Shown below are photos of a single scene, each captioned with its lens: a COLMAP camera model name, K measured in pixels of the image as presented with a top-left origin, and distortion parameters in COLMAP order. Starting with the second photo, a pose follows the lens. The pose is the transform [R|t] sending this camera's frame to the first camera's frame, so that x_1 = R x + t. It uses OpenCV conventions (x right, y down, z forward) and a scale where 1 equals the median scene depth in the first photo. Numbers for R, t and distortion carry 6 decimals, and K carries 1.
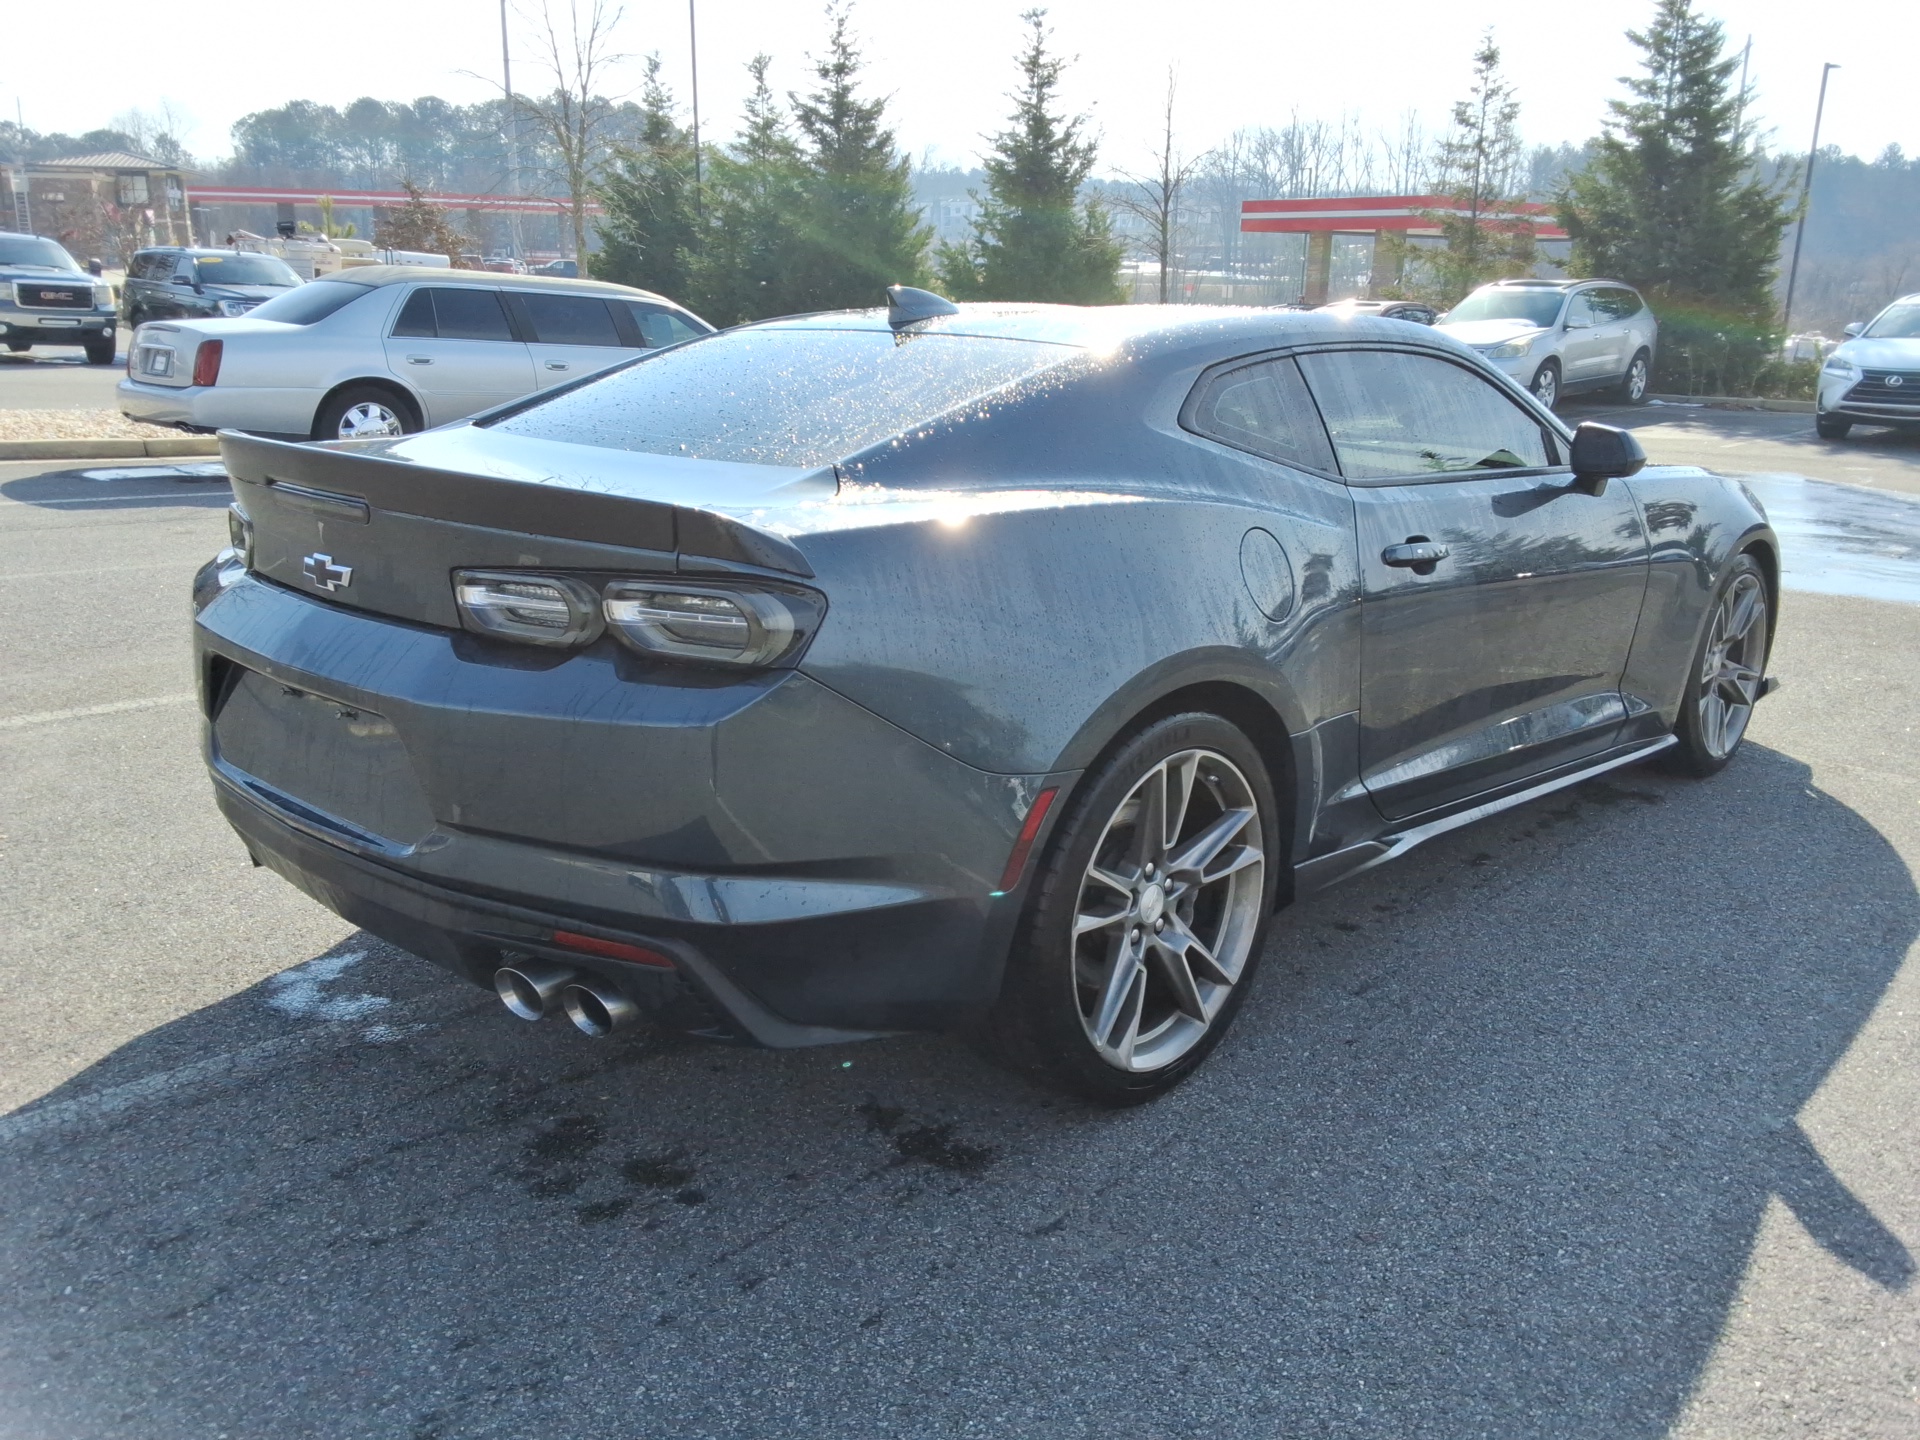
lens RADIAL K [[1553.1, 0, 973.1], [0, 1553.1, 725.9], [0, 0, 1]] dist [0.098779, -0.145135]
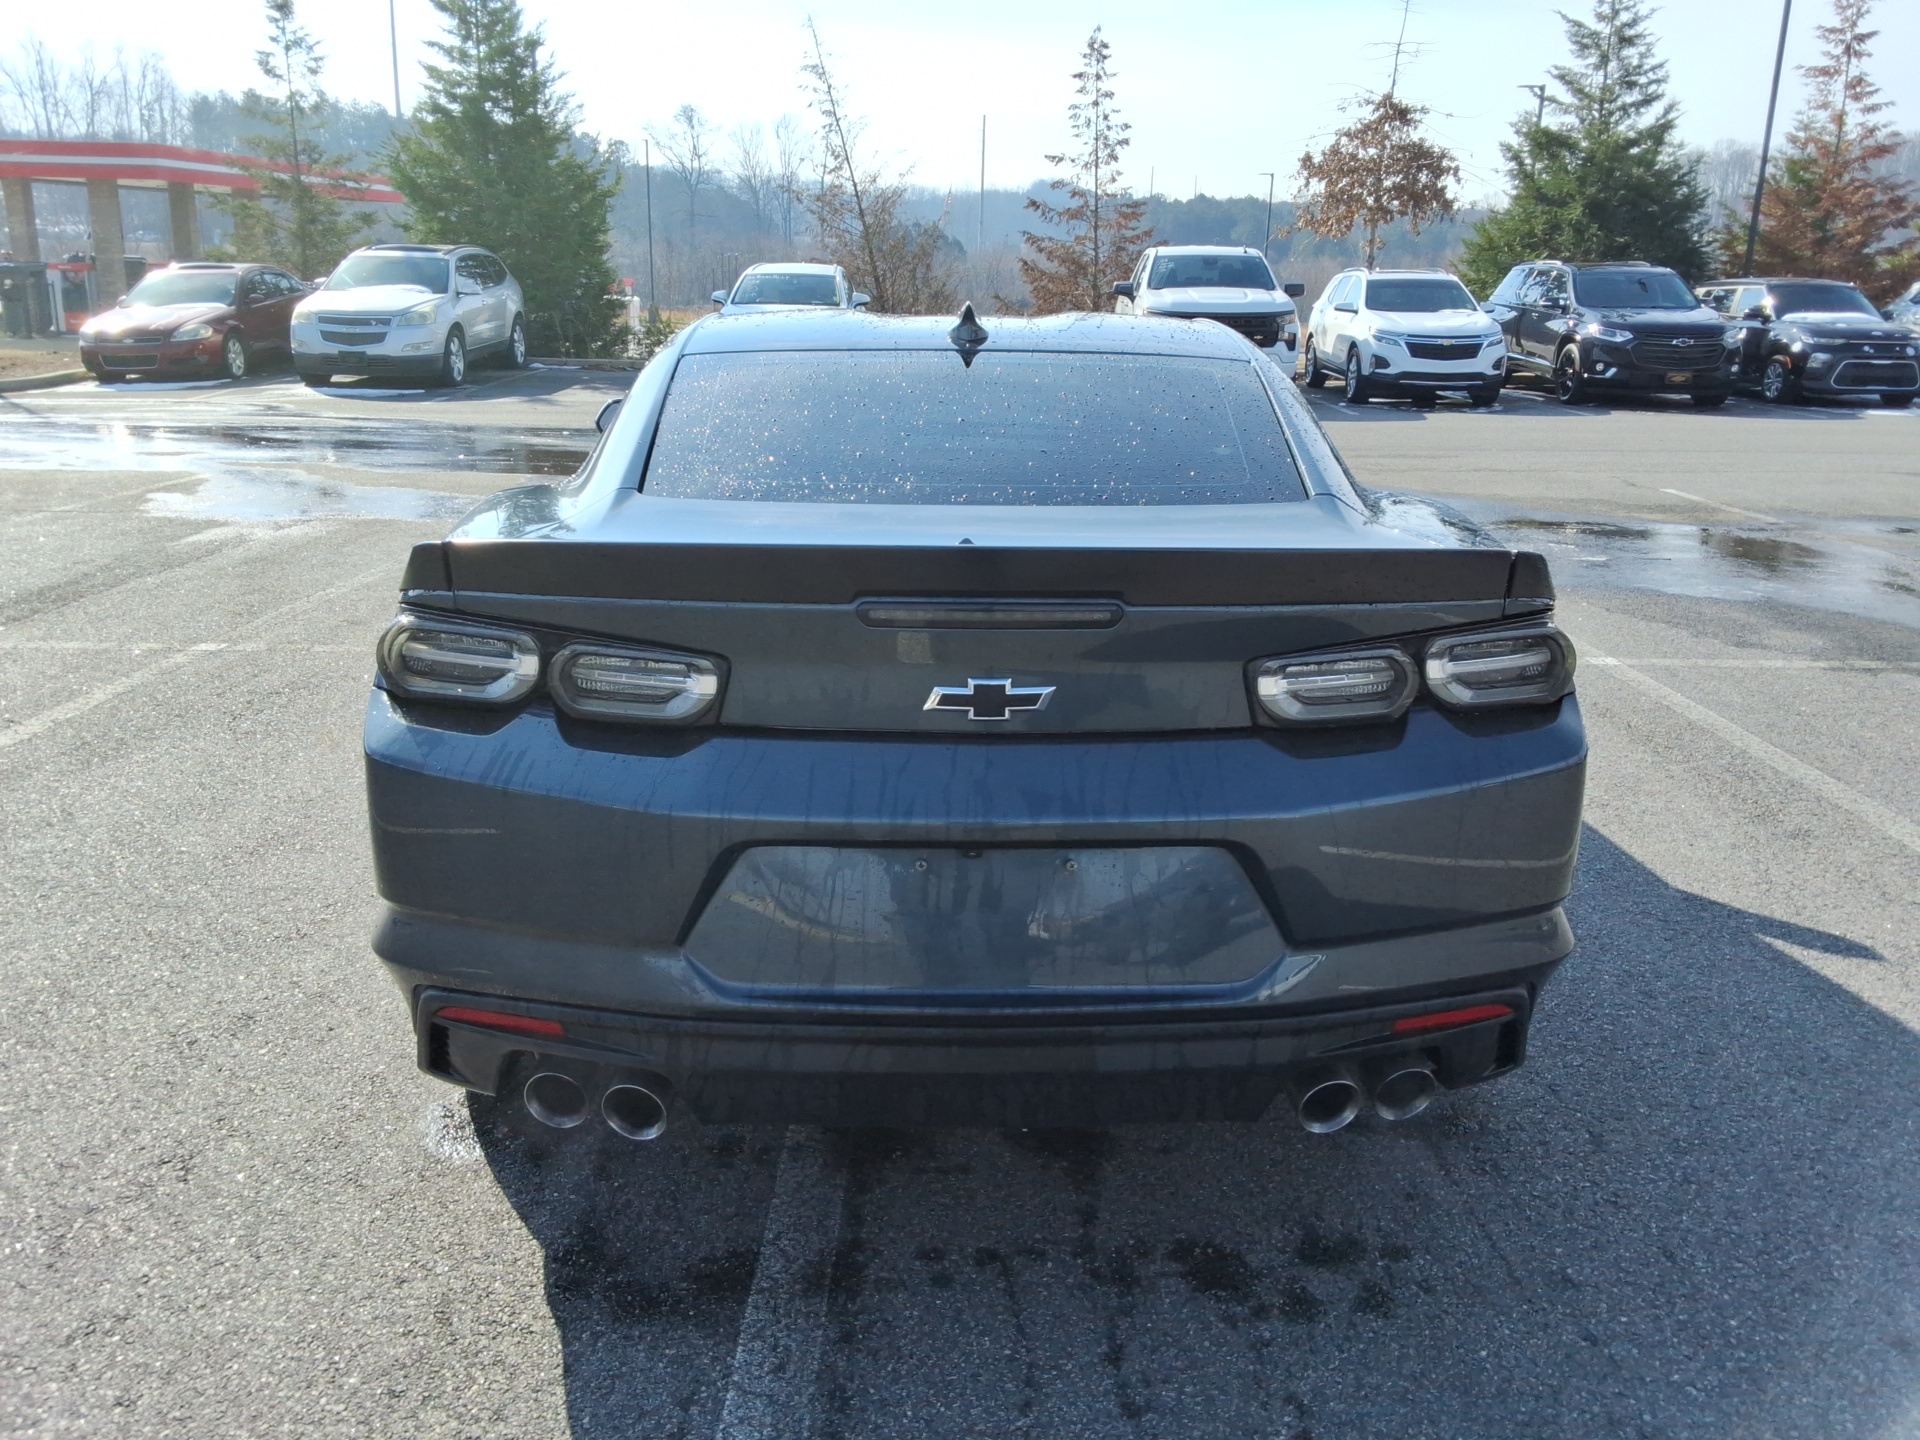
lens RADIAL K [[1574.6, 0, 976.8], [0, 1574.6, 727.8], [0, 0, 1]] dist [0.054951, -0.084570]
pose [[0.709105, -0.196448, 0.677183, -0.113982], [0.179456, 0.979060, 0.096106, -0.019161], [-0.681883, 0.053375, 0.729511, 0.051064]]
